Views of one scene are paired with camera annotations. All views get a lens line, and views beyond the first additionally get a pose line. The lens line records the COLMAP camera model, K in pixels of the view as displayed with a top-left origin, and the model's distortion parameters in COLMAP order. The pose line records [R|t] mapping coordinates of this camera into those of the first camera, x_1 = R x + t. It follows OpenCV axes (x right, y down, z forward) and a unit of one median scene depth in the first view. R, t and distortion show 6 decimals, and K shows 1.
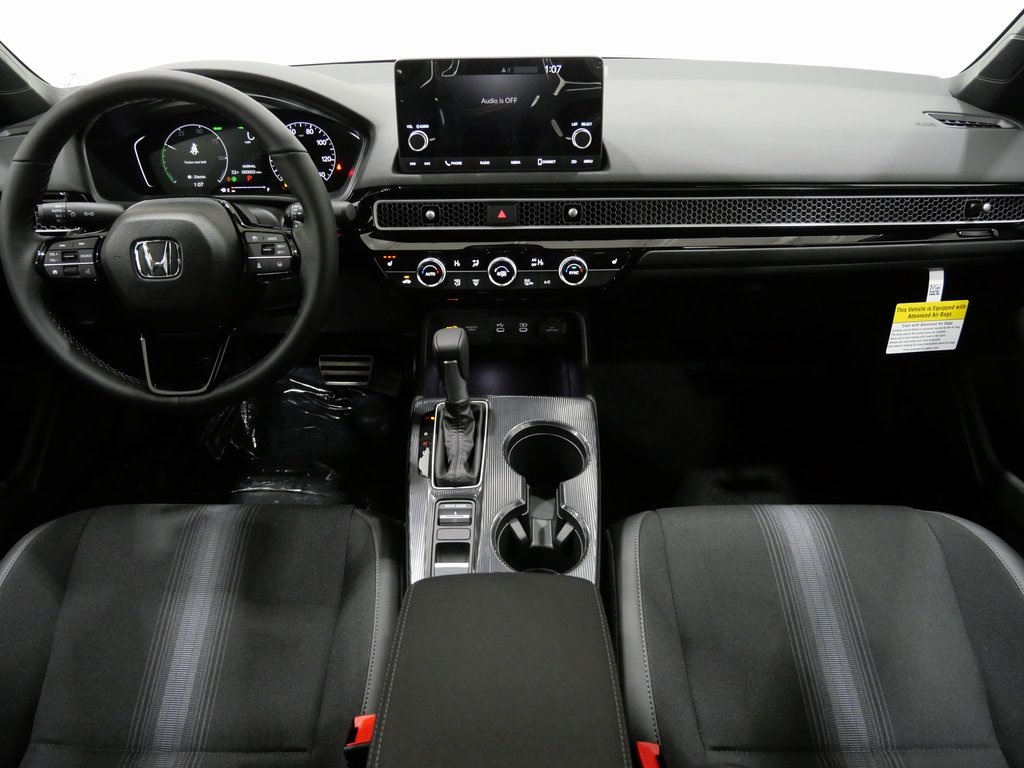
lens RADIAL K [[720.3, 0, 512.0], [0, 720.3, 384.0], [0, 0, 1]] dist [-0.048318, -0.002509]
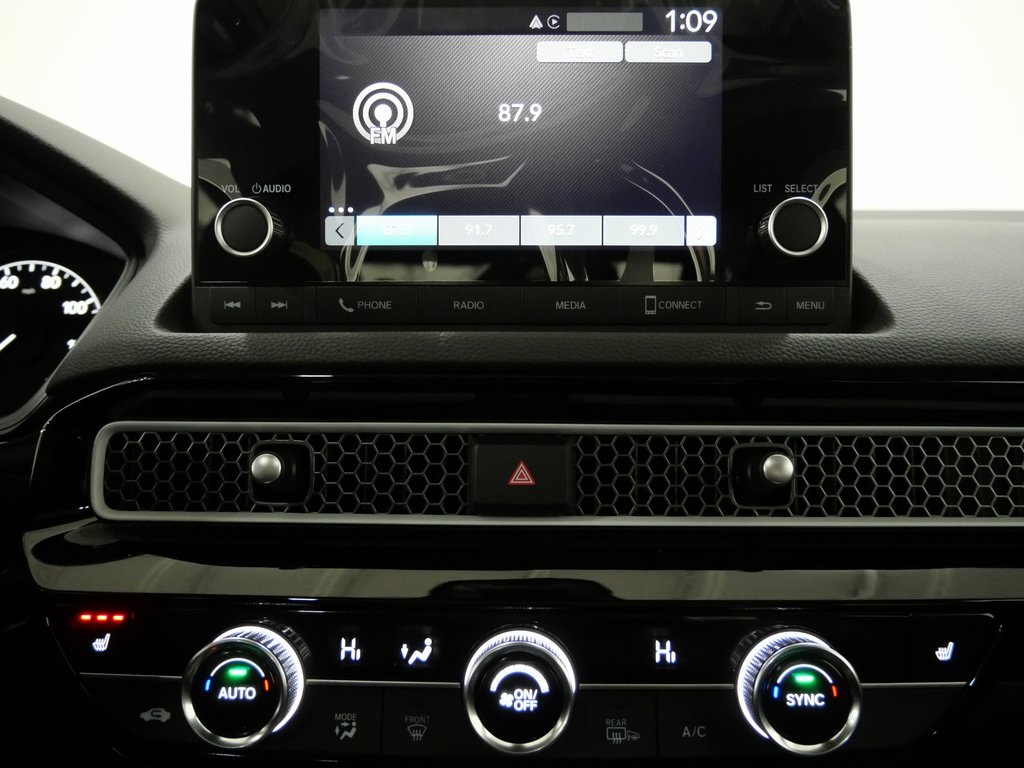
lens RADIAL K [[786.0, 0, 512.0], [0, 786.0, 384.0], [0, 0, 1]] dist [-0.026564, -0.000153]
pose [[0.999766, 0.014266, -0.016284, -0.013468], [-0.019660, 0.913234, -0.406960, -0.140998], [0.009066, 0.407185, 0.913301, 0.697955]]
